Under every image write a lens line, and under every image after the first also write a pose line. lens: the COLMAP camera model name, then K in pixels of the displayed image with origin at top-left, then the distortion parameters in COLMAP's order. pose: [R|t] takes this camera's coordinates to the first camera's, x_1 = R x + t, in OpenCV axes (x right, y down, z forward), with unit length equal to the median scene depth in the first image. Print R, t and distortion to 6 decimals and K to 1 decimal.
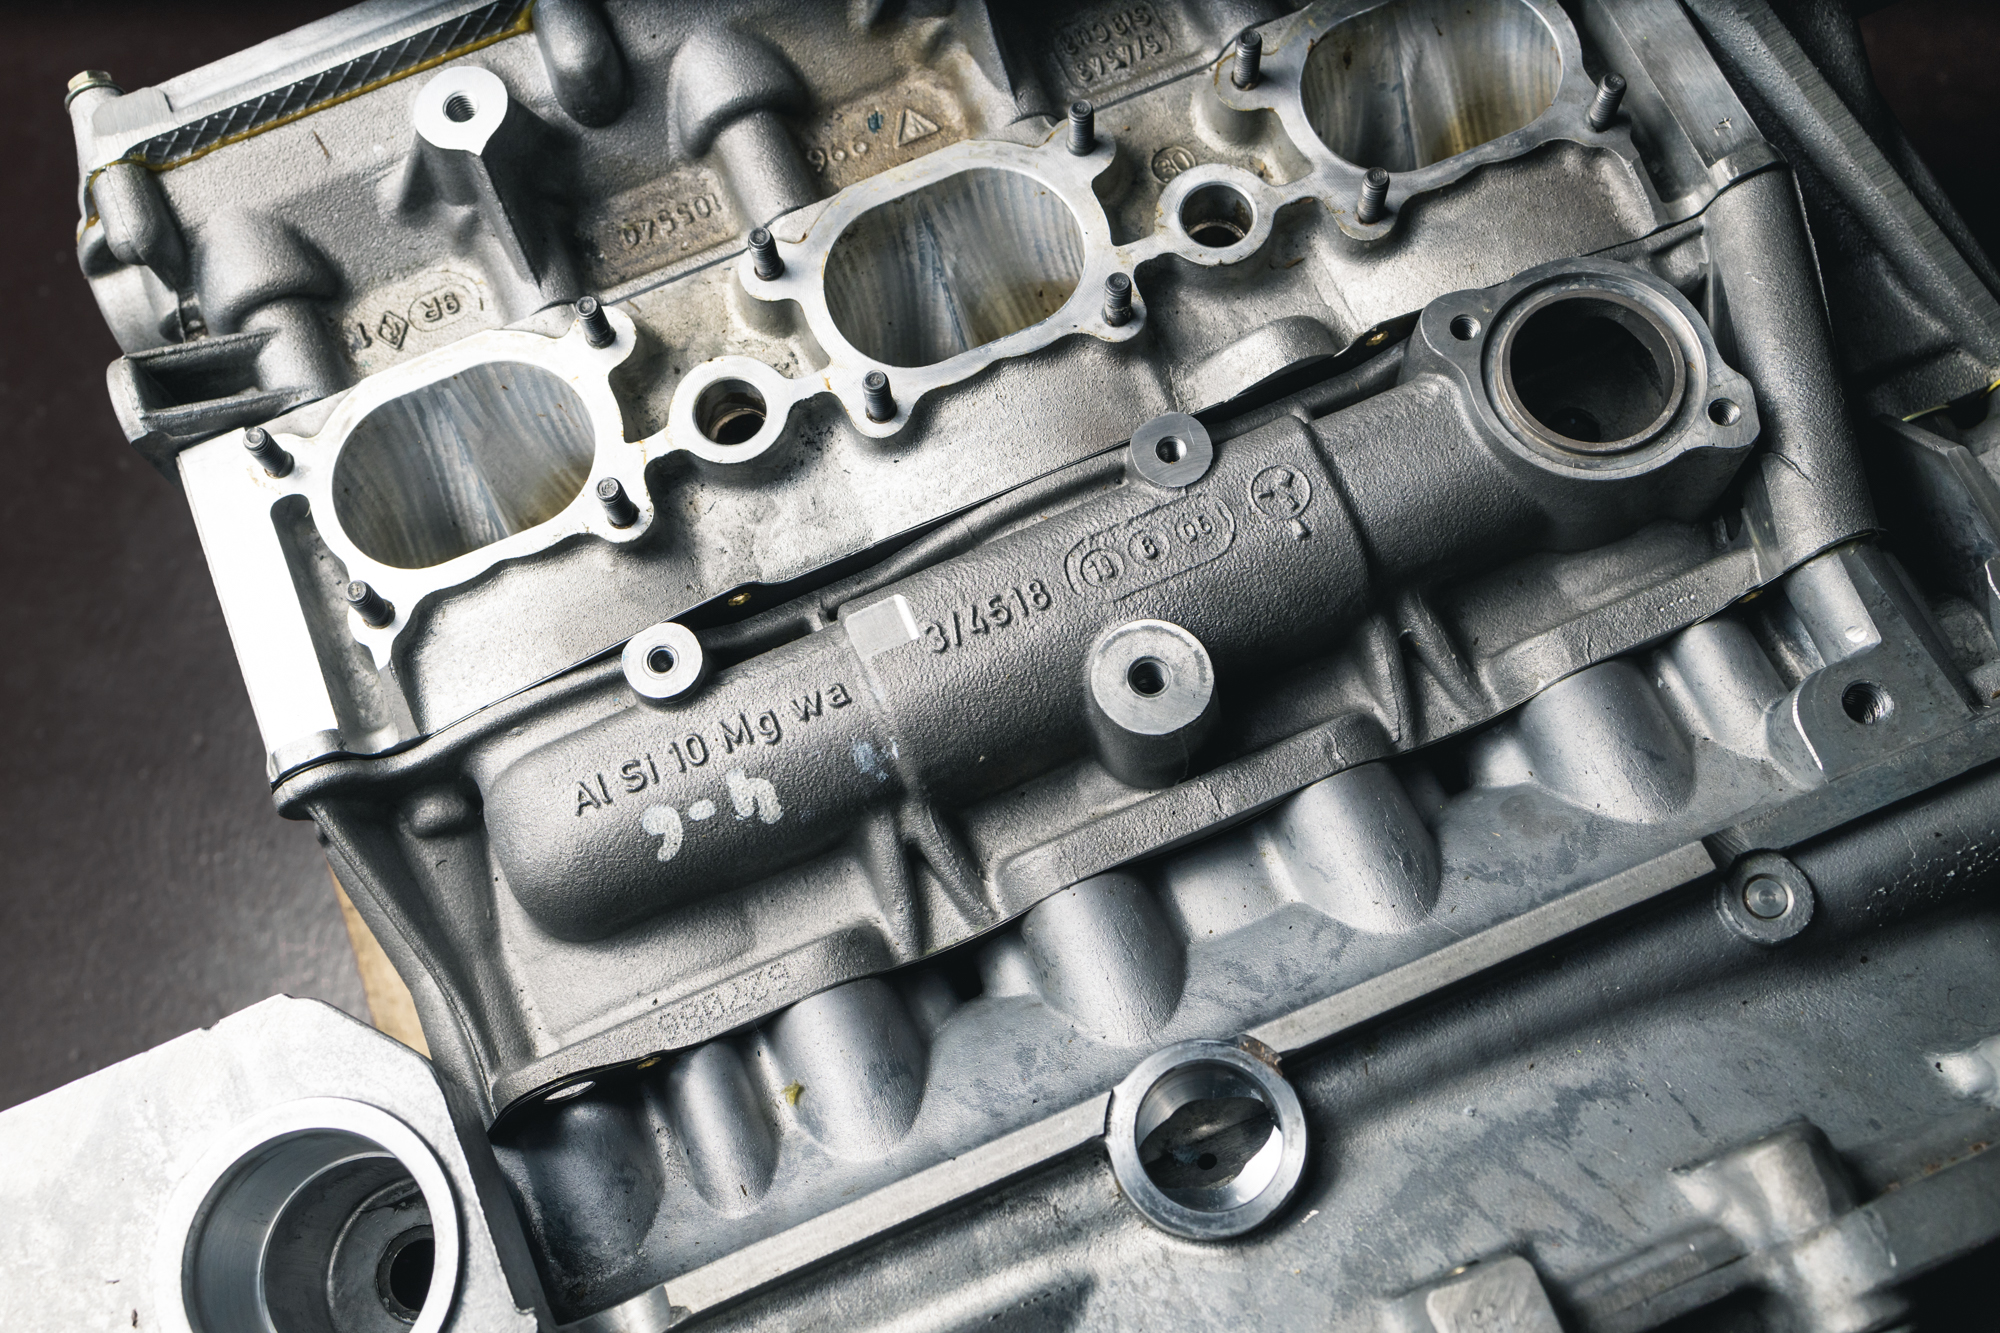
lens RADIAL K [[1870.9, 0, 1000.0], [0, 1870.9, 666.5], [0, 0, 1]] dist [0.011257, -0.001051]
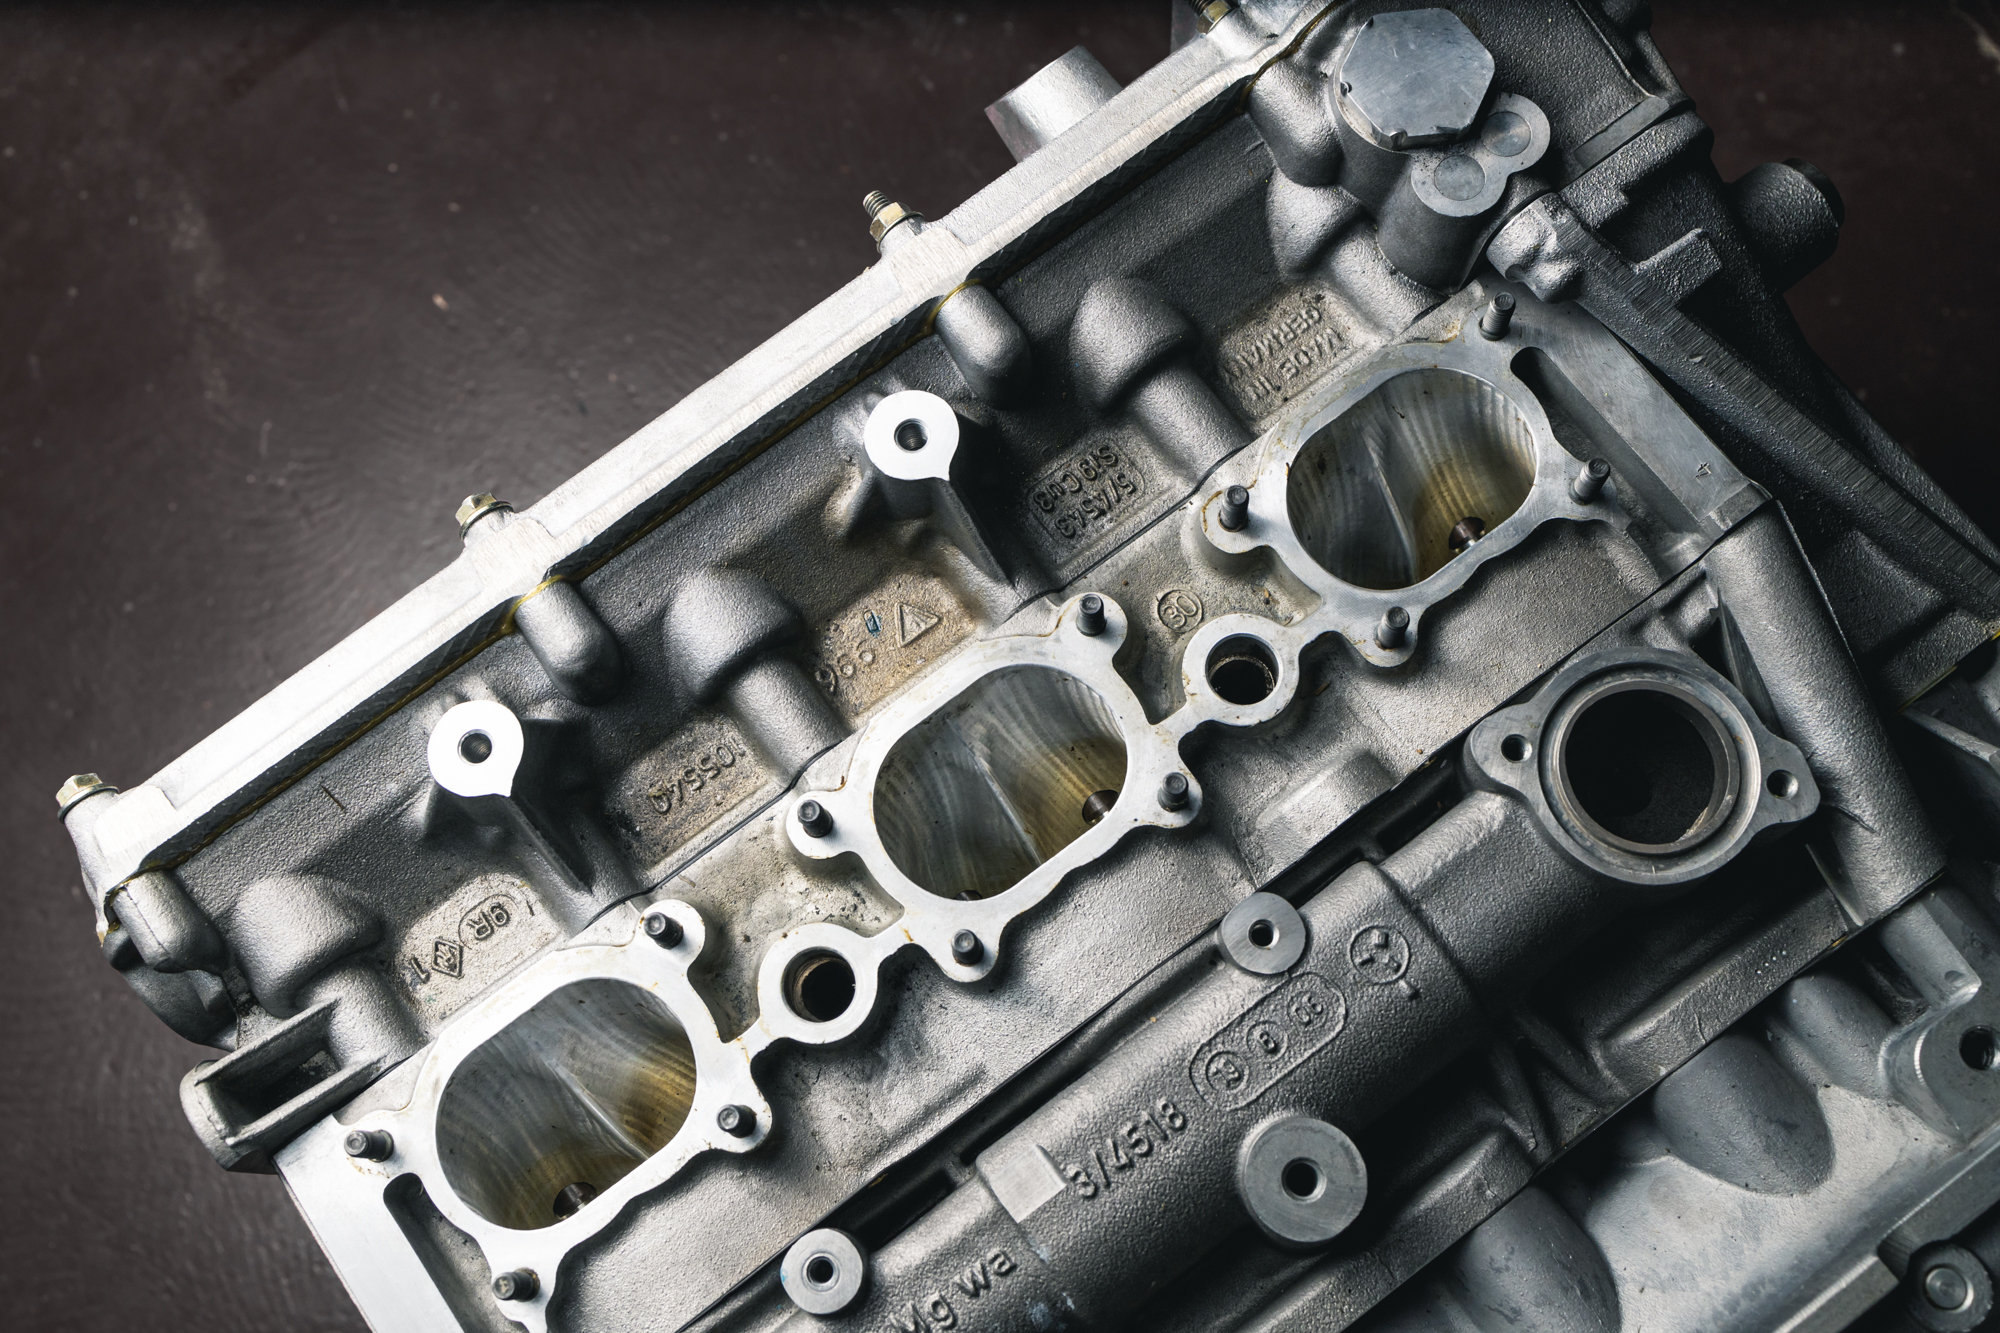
lens RADIAL K [[1870.9, 0, 1000.0], [0, 1870.9, 666.5], [0, 0, 1]] dist [0.011257, -0.001051]
pose [[0.972196, -0.226122, 0.060855, -0.072569], [0.224385, 0.973904, 0.034087, -0.311455], [-0.066974, -0.019484, 0.997564, 0.008306]]
